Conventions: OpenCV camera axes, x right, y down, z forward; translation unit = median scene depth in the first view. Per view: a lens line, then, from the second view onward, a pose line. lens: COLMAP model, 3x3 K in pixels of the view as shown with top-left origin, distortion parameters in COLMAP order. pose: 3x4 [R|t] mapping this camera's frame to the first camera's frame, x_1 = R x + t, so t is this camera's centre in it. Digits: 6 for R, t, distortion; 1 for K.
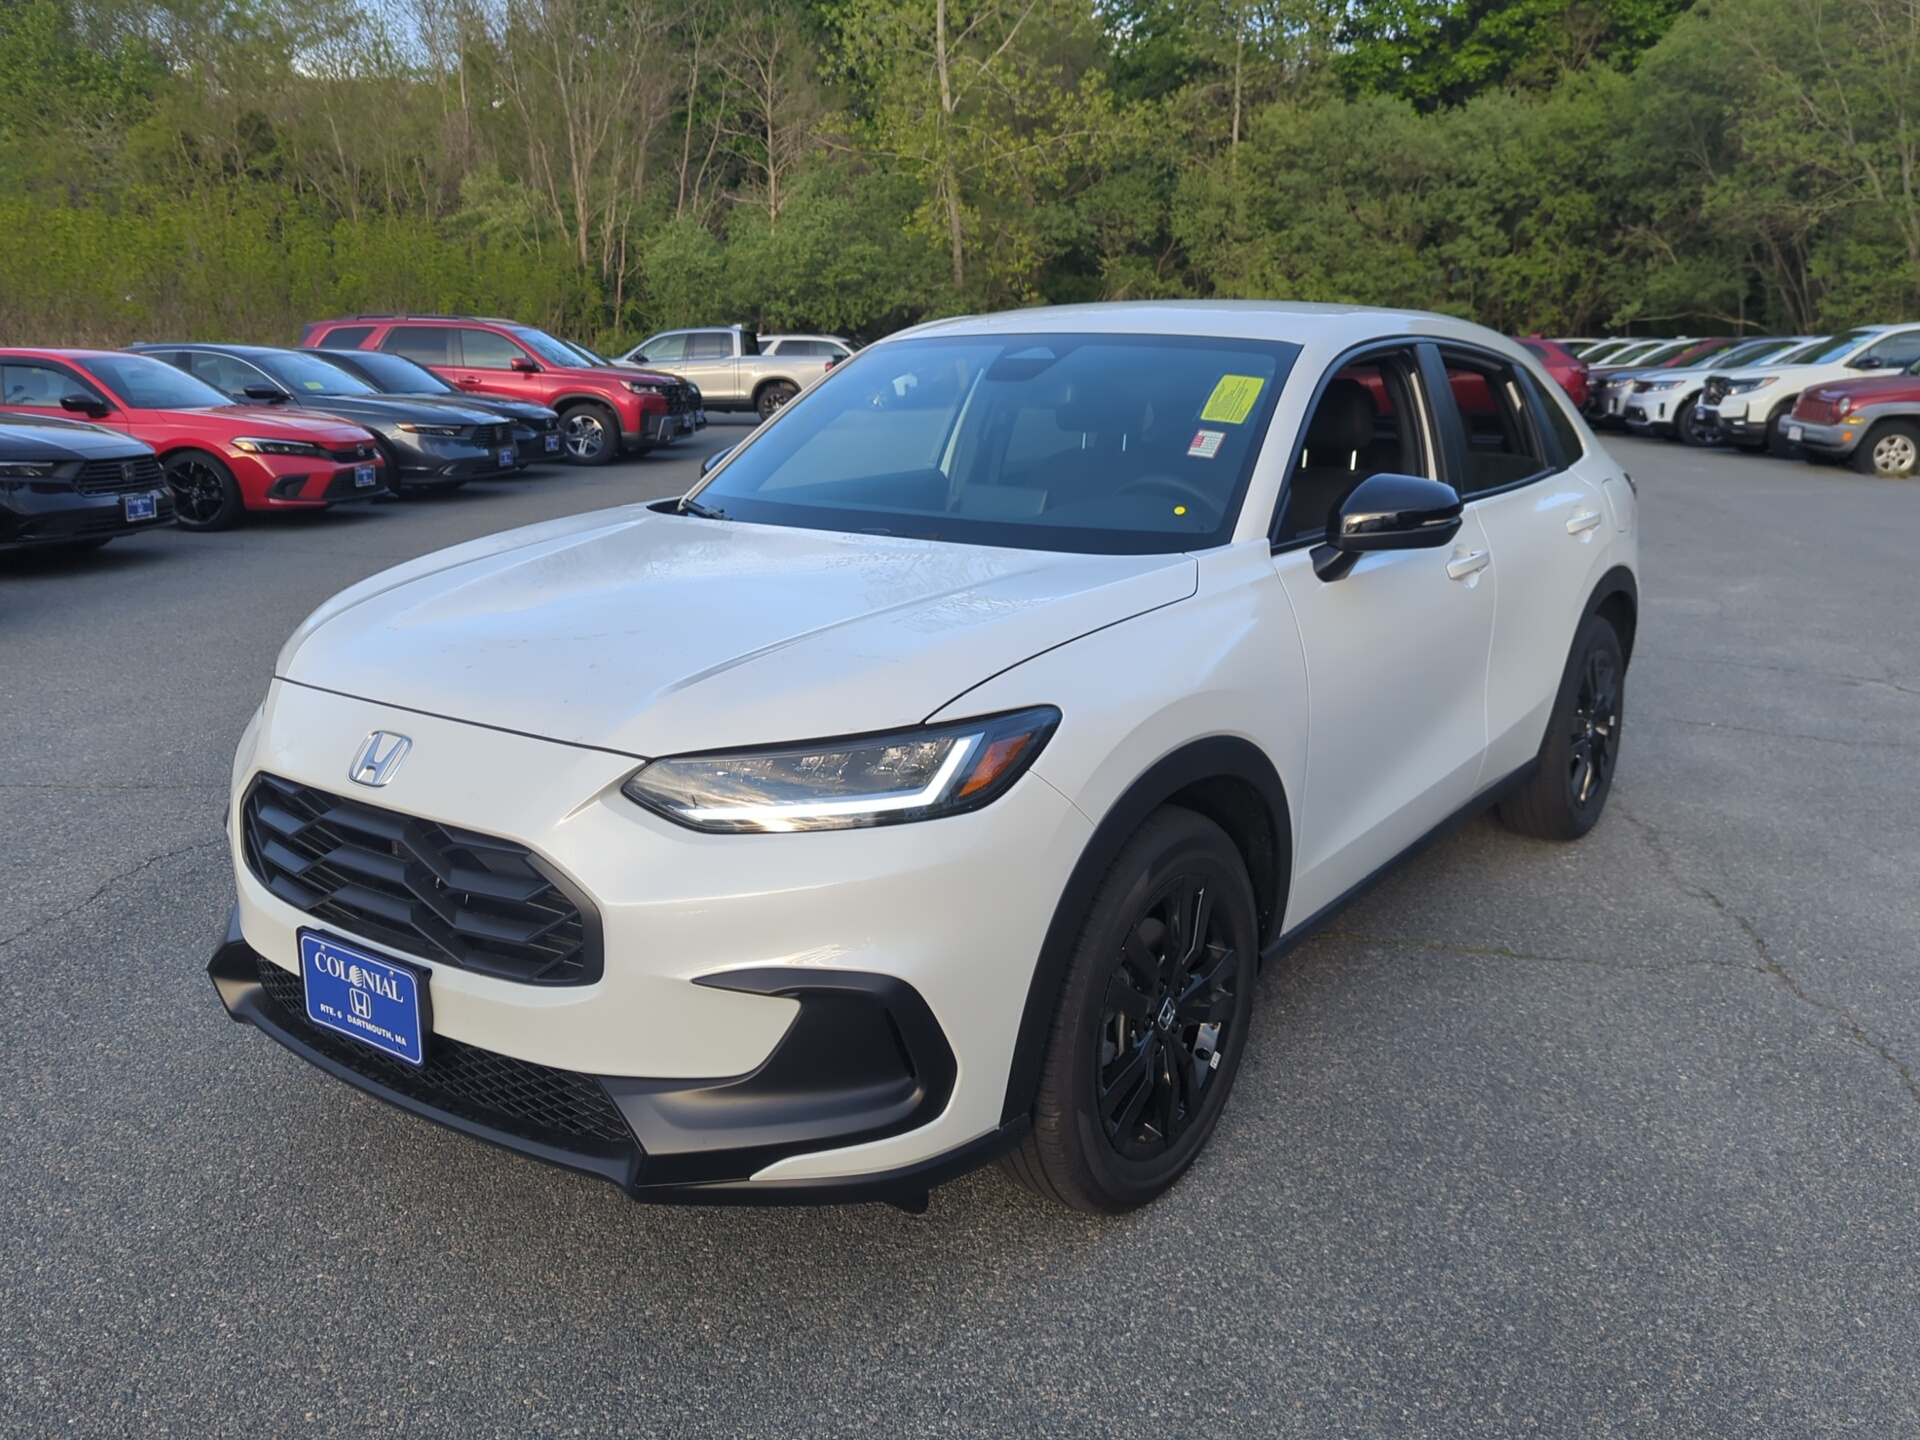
lens RADIAL K [[1530.1, 0, 960.9], [0, 1530.1, 715.9], [0, 0, 1]] dist [0.039145, 0.007680]
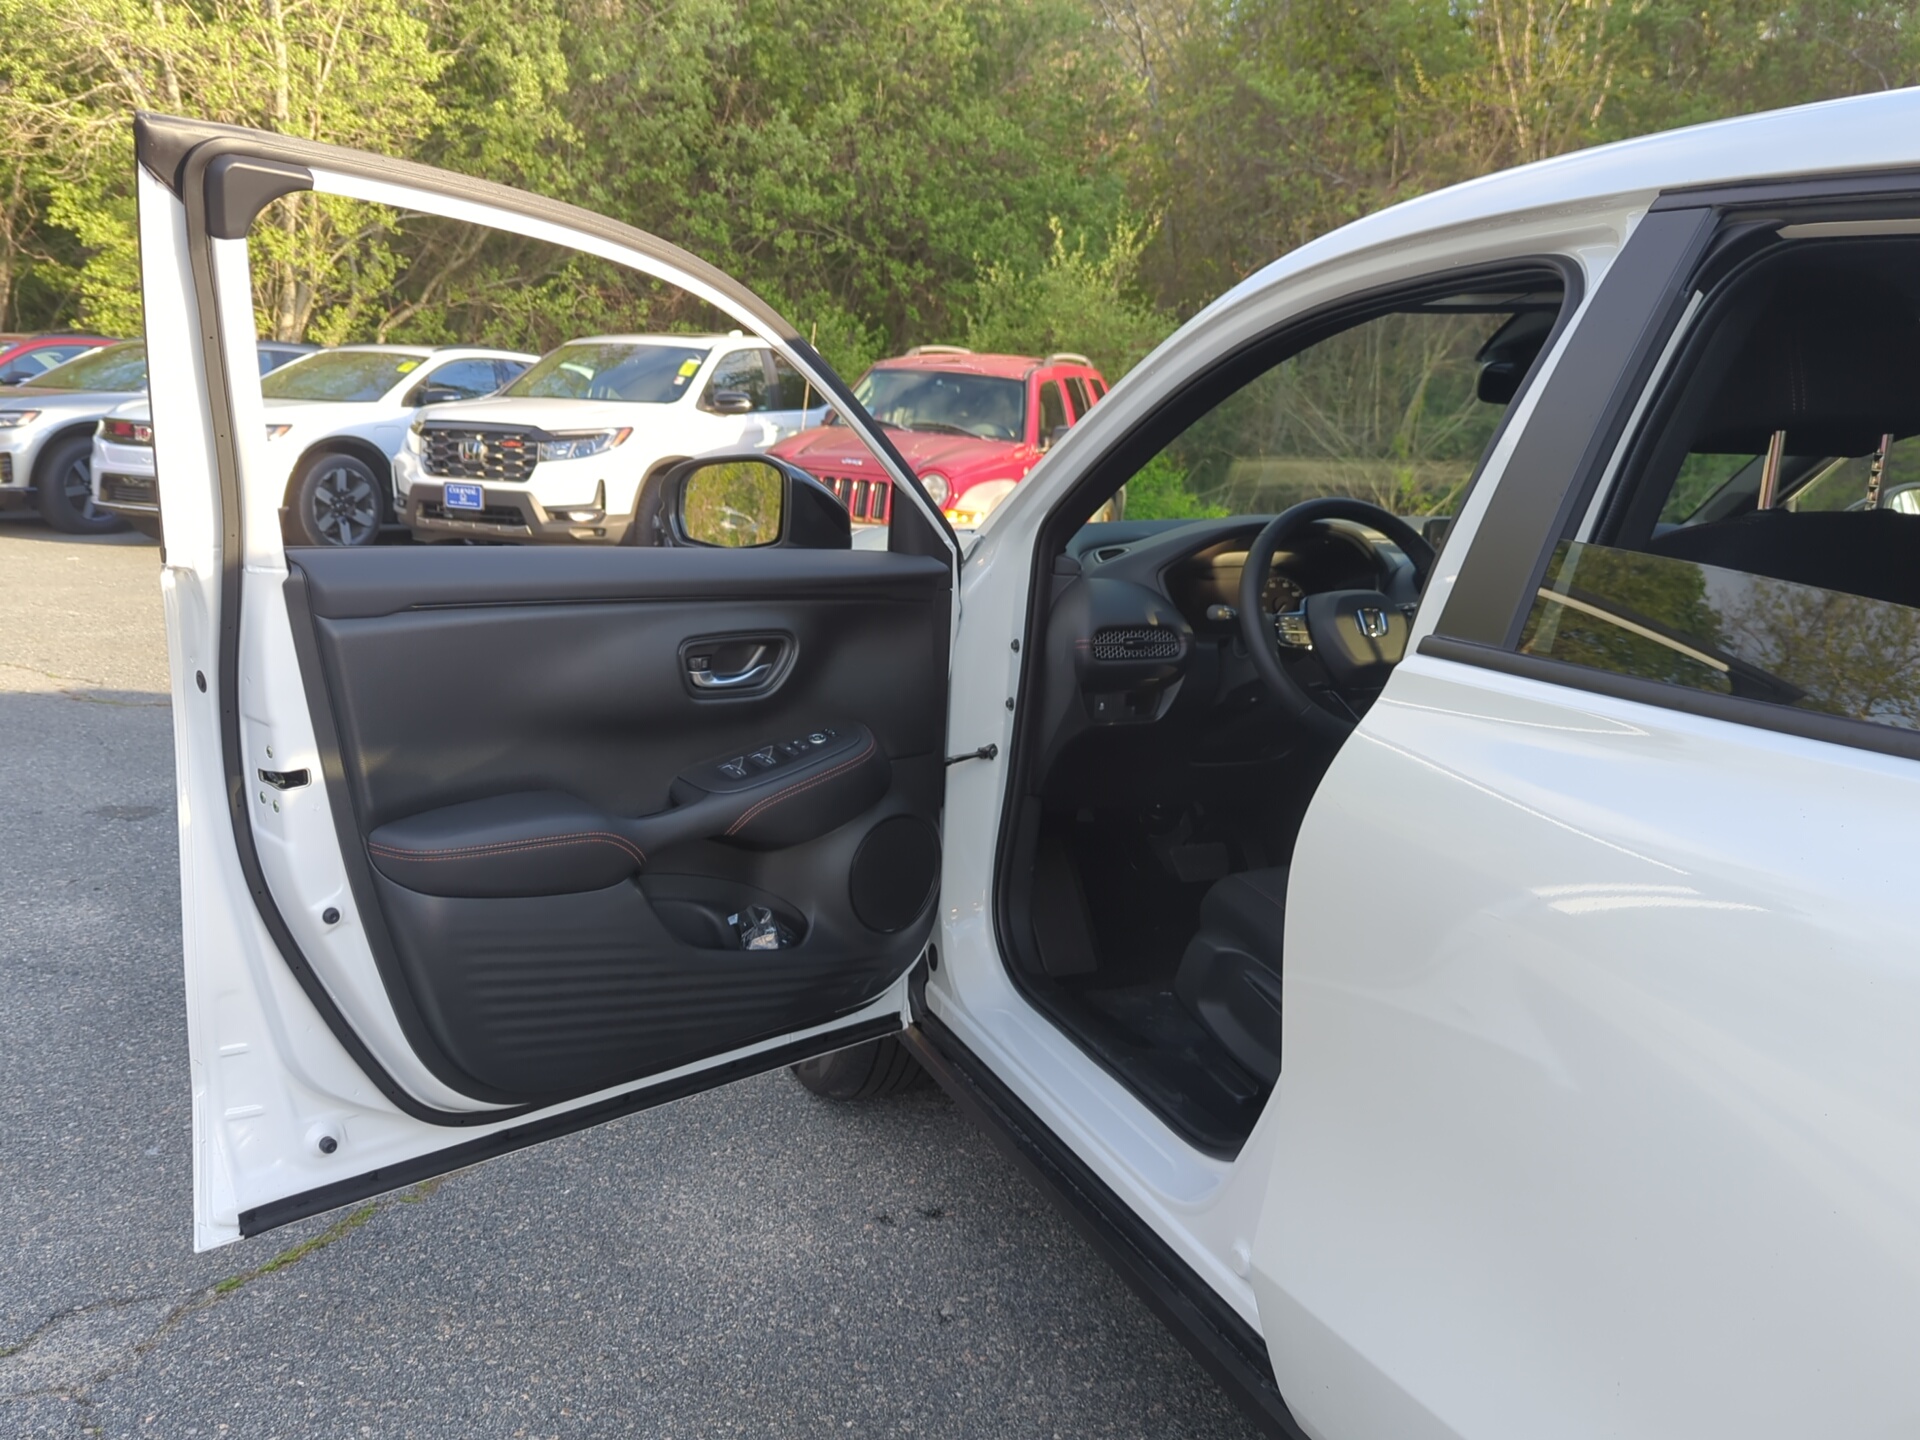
lens RADIAL K [[1547.2, 0, 986.5], [0, 1547.2, 712.7], [0, 0, 1]] dist [0.067537, -0.069725]
pose [[0.253183, -0.179677, 0.950586, 0.022489], [0.189557, 0.972768, 0.133383, -0.088018], [-0.948666, 0.146420, 0.280347, 0.384886]]
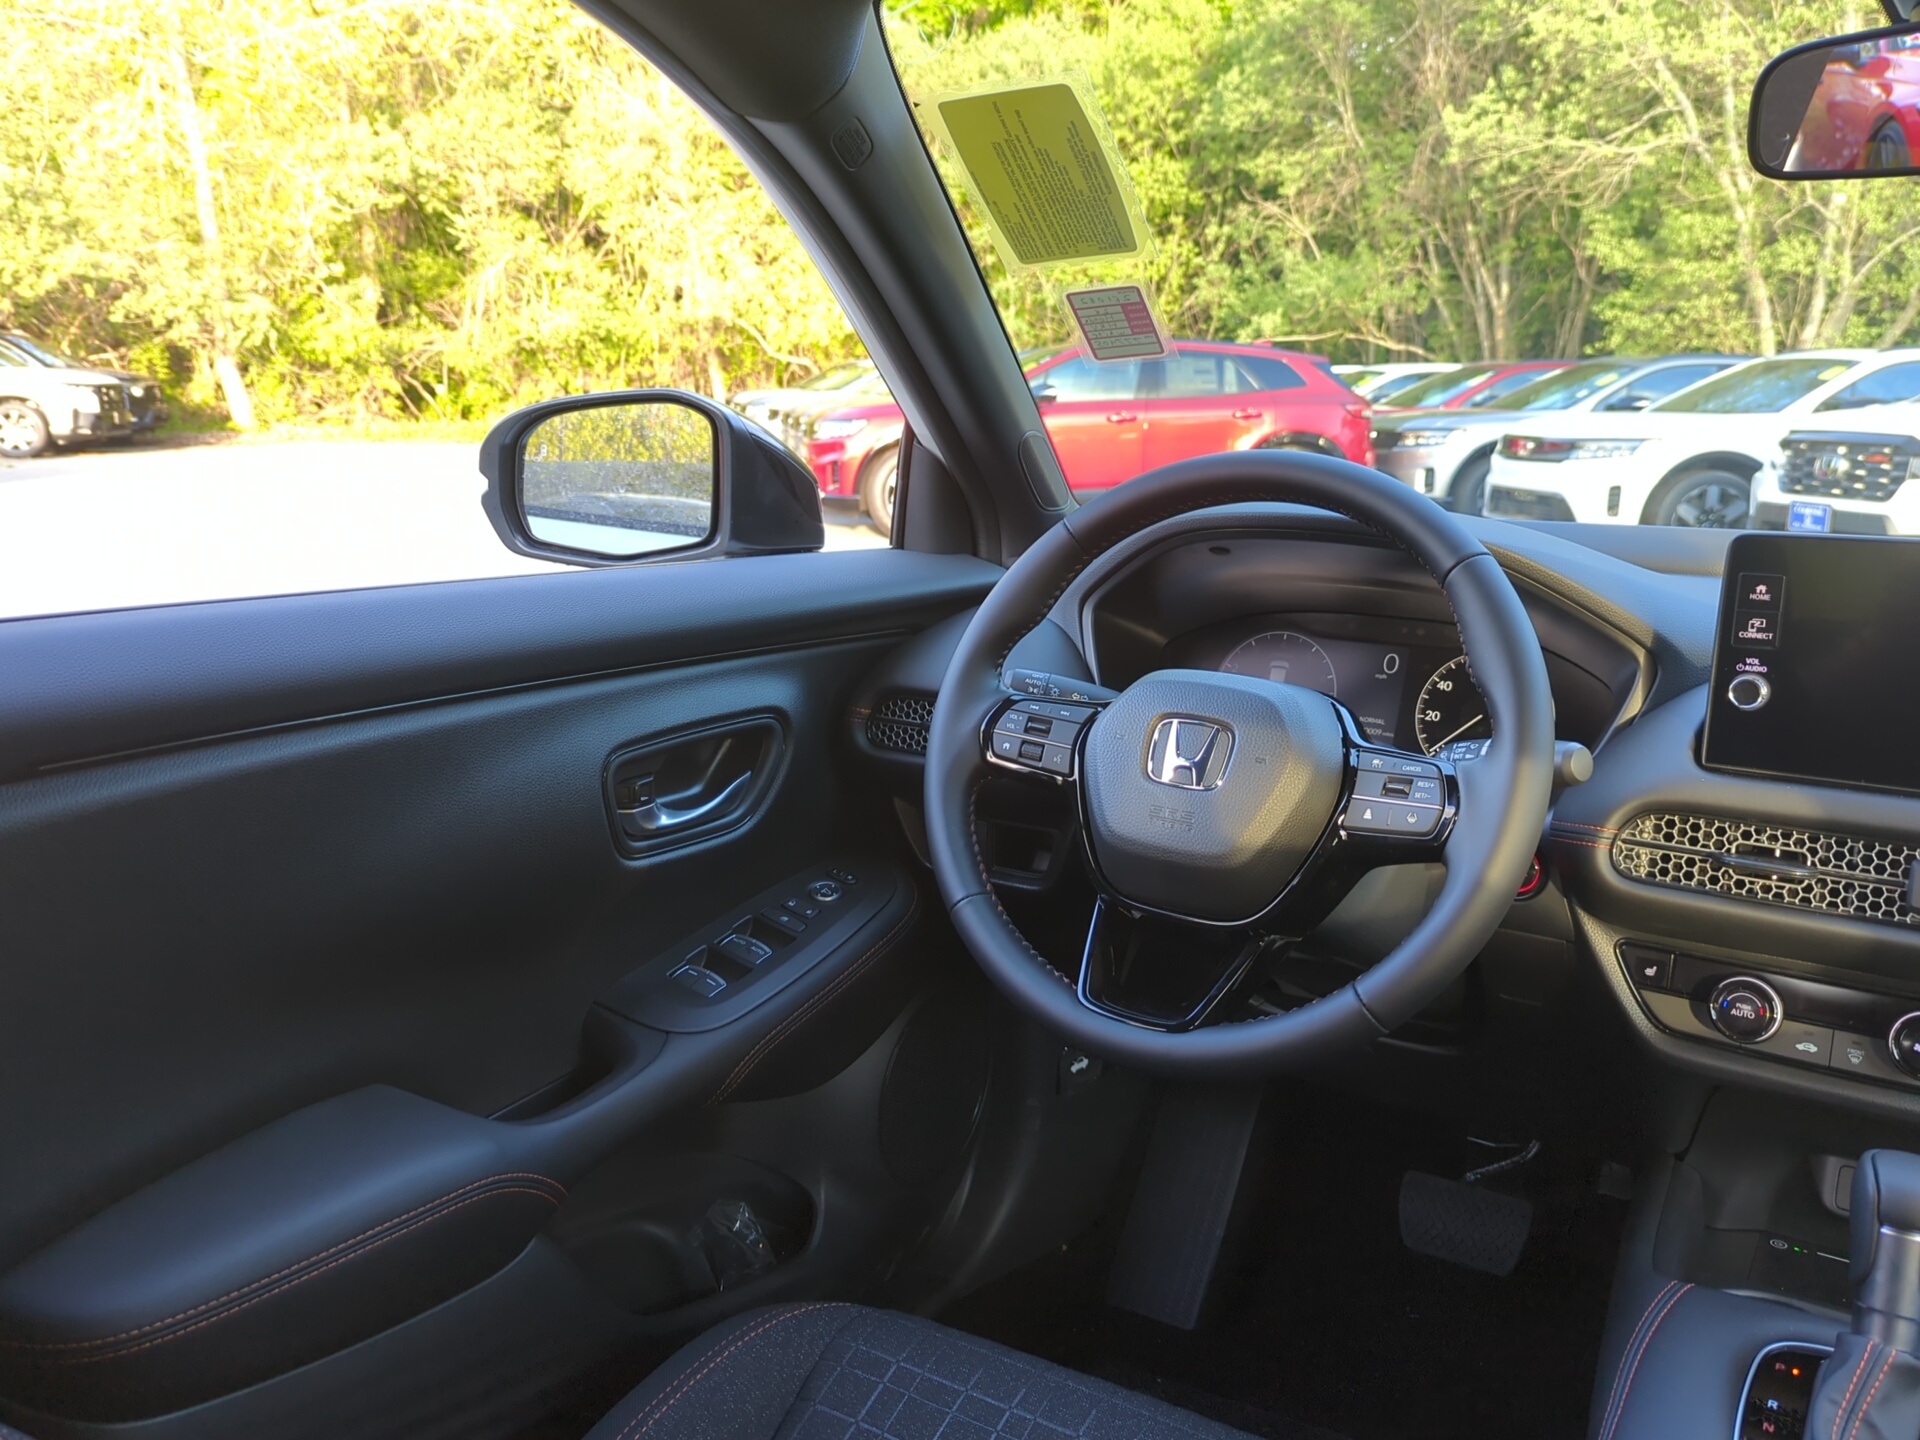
lens RADIAL K [[1547.2, 0, 963.9], [0, 1547.2, 695.1], [0, 0, 1]] dist [0.067537, -0.069725]
pose [[0.941082, -0.050307, 0.334417, 0.066977], [0.062482, 0.997714, -0.025745, -0.081851], [-0.332357, 0.045123, 0.942074, 0.367340]]
